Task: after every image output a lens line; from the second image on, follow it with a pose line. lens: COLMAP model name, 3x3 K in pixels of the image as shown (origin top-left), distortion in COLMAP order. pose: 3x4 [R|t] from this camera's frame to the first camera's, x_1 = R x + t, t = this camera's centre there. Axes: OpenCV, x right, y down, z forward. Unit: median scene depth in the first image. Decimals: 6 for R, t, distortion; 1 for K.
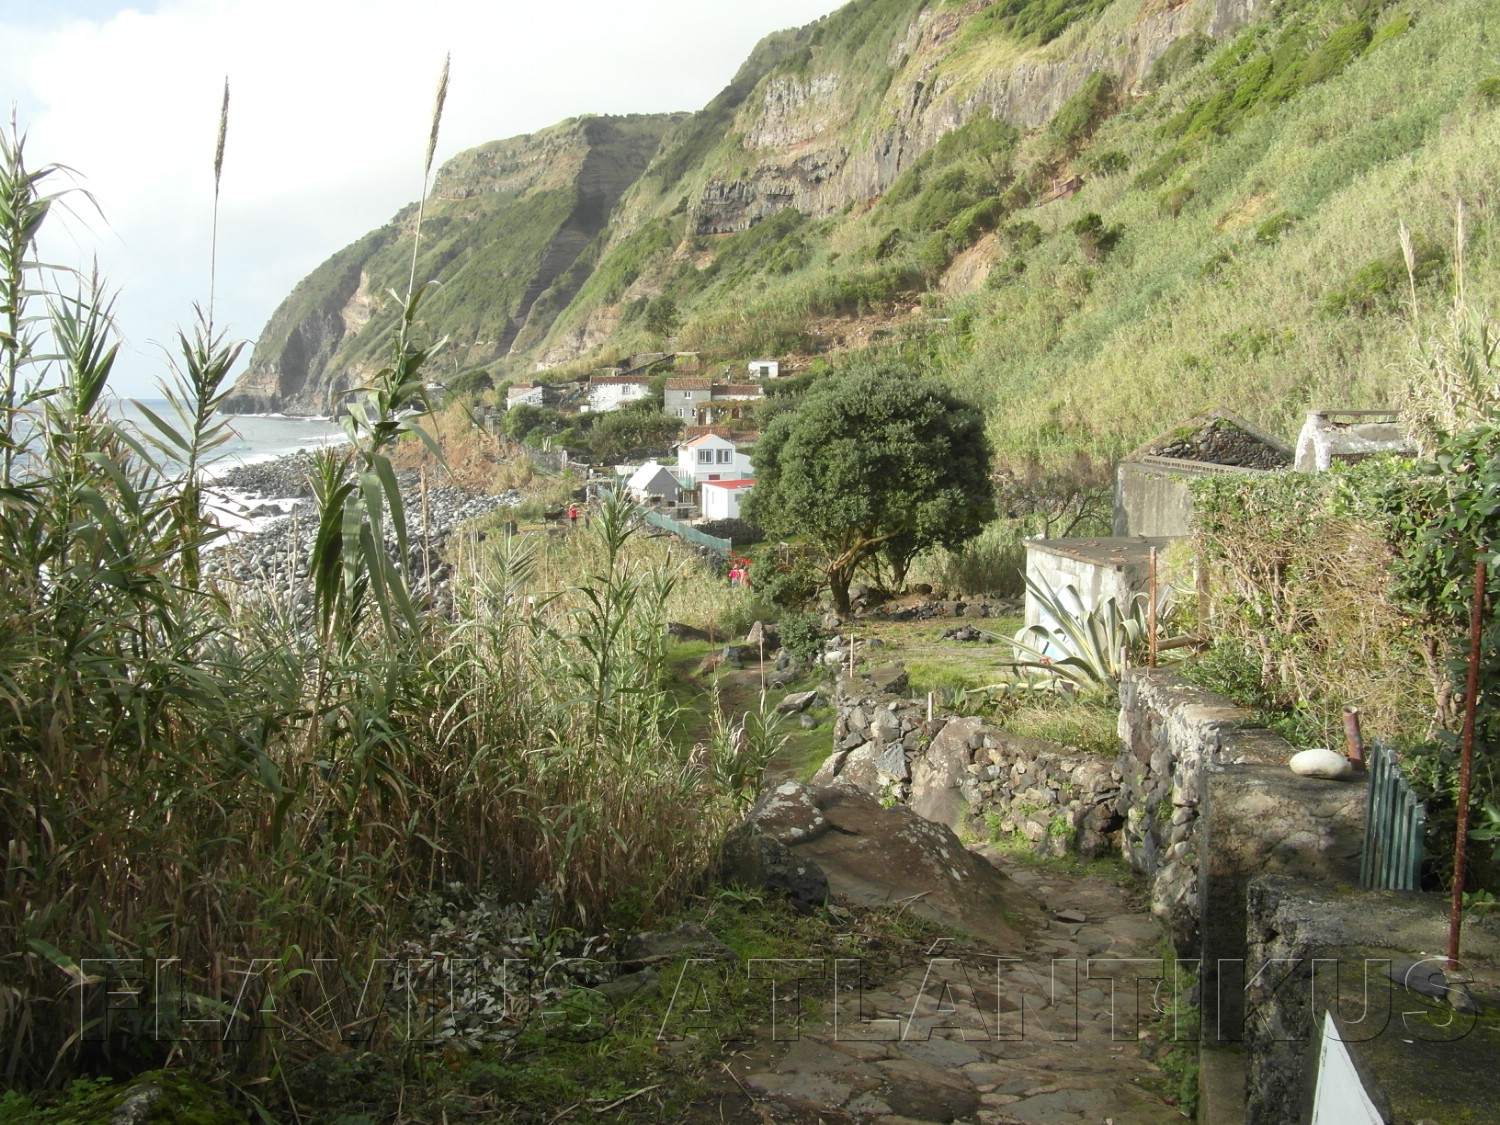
lens RADIAL K [[1162.1, 0, 747.3], [0, 1162.1, 571.0], [0, 0, 1]] dist [-0.091409, 0.124168]
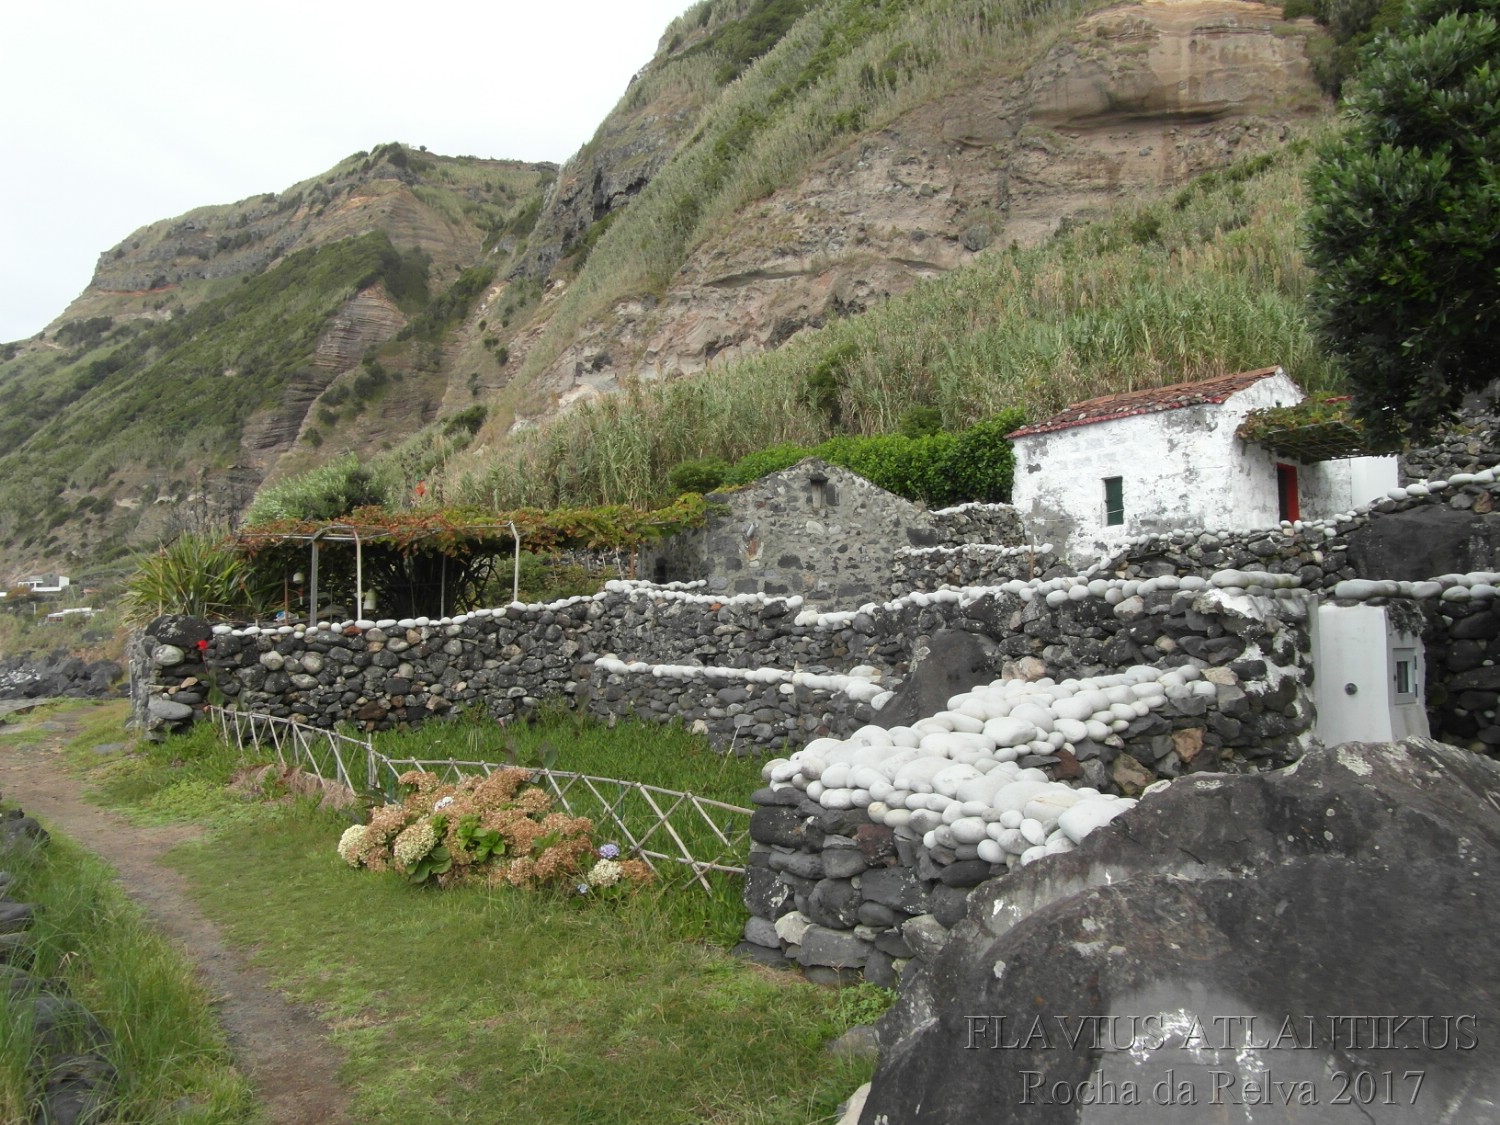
lens RADIAL K [[1162.1, 0, 747.3], [0, 1162.1, 571.0], [0, 0, 1]] dist [-0.091409, 0.124168]
pose [[0.966021, 0.020442, 0.257655, -0.102697], [0.034542, 0.977715, -0.207076, -0.057042], [-0.256146, 0.208940, 0.943787, 0.423739]]
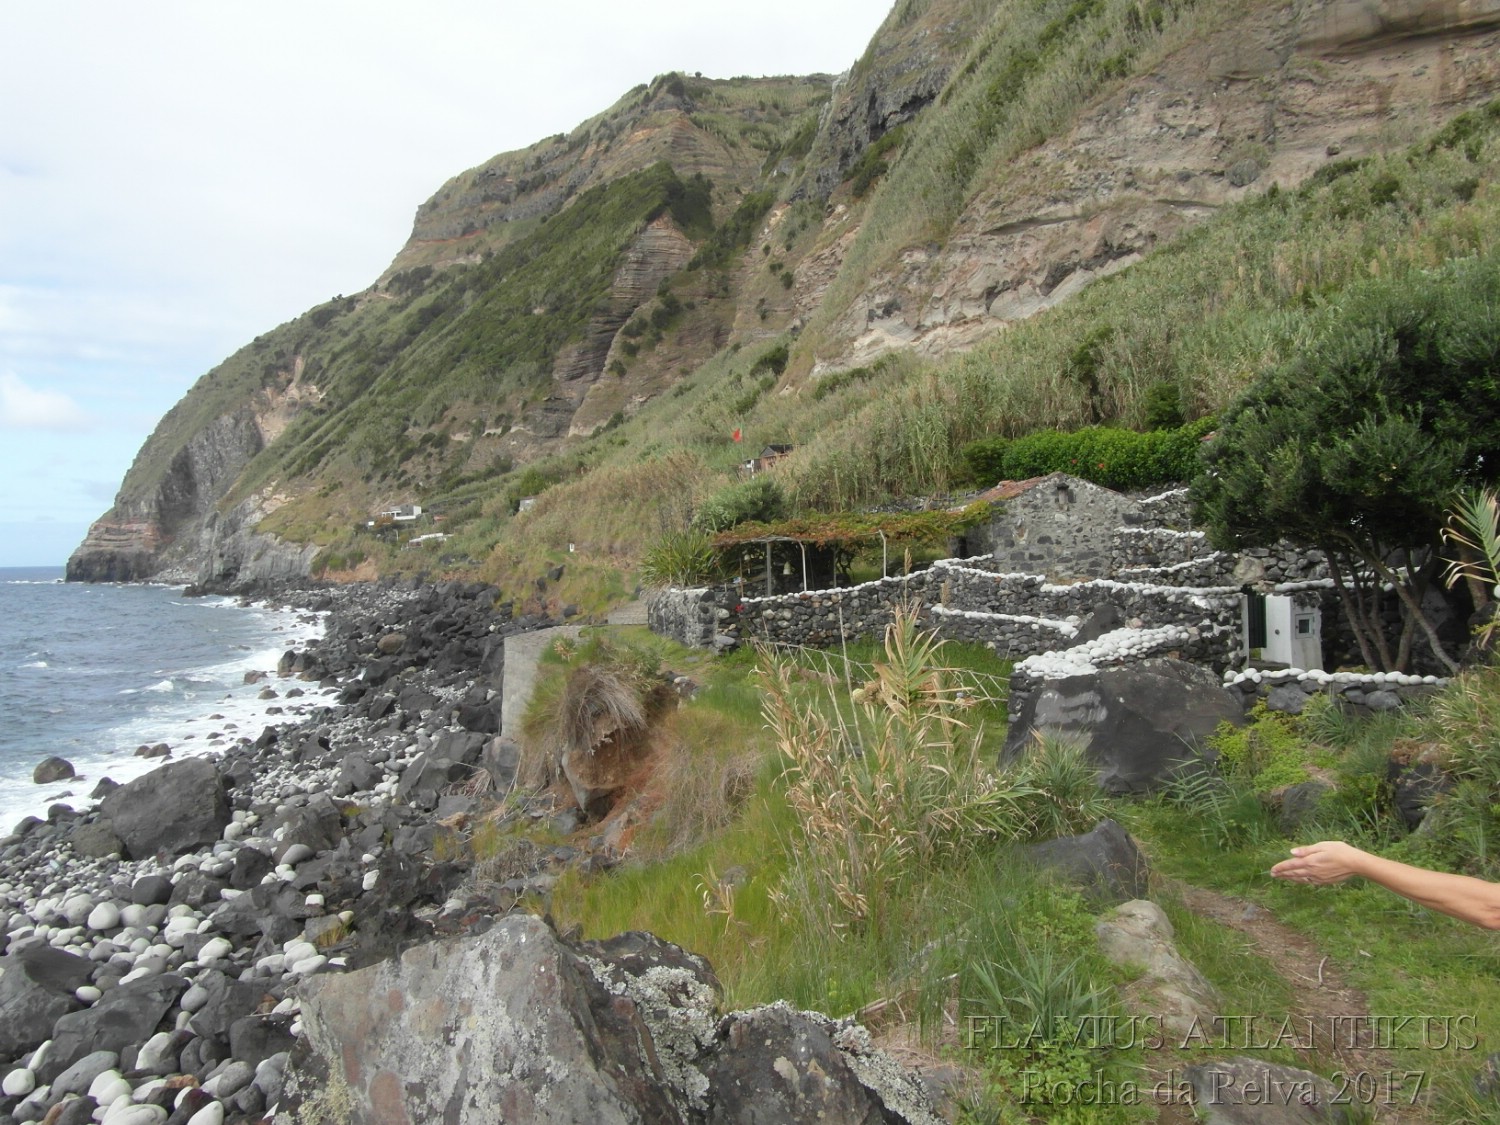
lens RADIAL K [[1162.1, 0, 747.3], [0, 1162.1, 571.0], [0, 0, 1]] dist [-0.091409, 0.124168]
pose [[0.999631, -0.022512, 0.015195, -0.105330], [0.024327, 0.990914, -0.132275, -0.056481], [-0.012079, 0.132596, 0.991097, 0.412040]]
